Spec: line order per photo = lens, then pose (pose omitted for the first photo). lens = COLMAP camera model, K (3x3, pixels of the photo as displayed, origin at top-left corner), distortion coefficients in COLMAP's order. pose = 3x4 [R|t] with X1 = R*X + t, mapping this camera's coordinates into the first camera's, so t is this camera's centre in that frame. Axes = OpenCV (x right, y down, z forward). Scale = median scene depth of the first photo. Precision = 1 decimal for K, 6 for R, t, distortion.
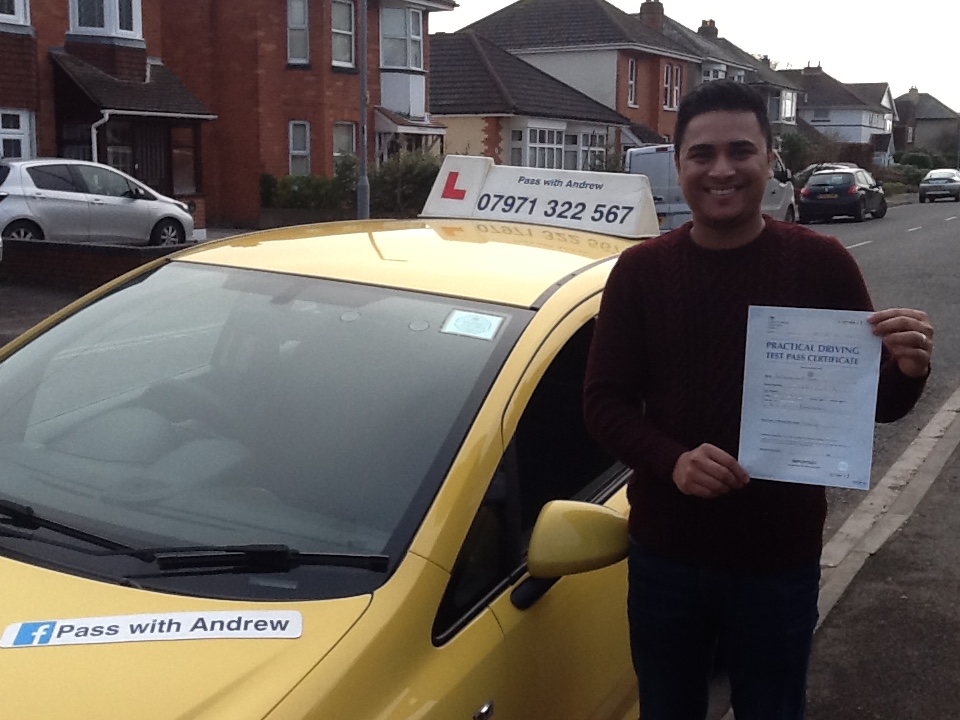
lens RADIAL K [[1212.9, 0, 479.1], [0, 1212.9, 393.1], [0, 0, 1]] dist [0.075482, -0.344670]
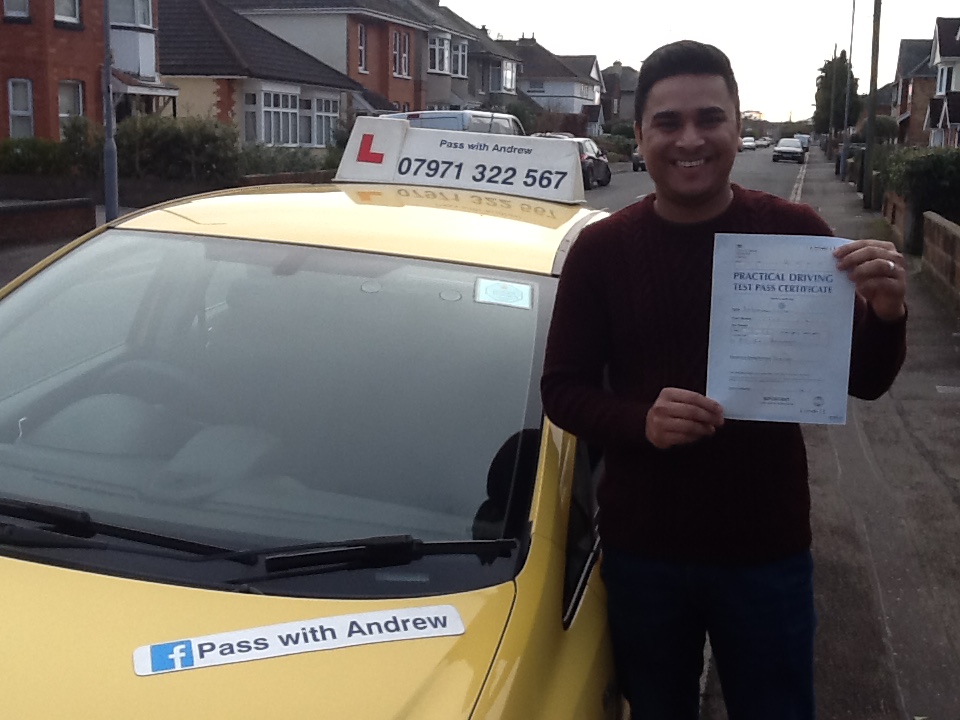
lens RADIAL K [[1232.6, 0, 480.0], [0, 1232.6, 360.0], [0, 0, 1]] dist [0.009486, -0.118720]
pose [[0.965533, -0.033542, 0.258111, -0.194627], [0.034165, 0.999414, 0.002073, -0.004453], [-0.258029, 0.006817, 0.966113, 0.046720]]
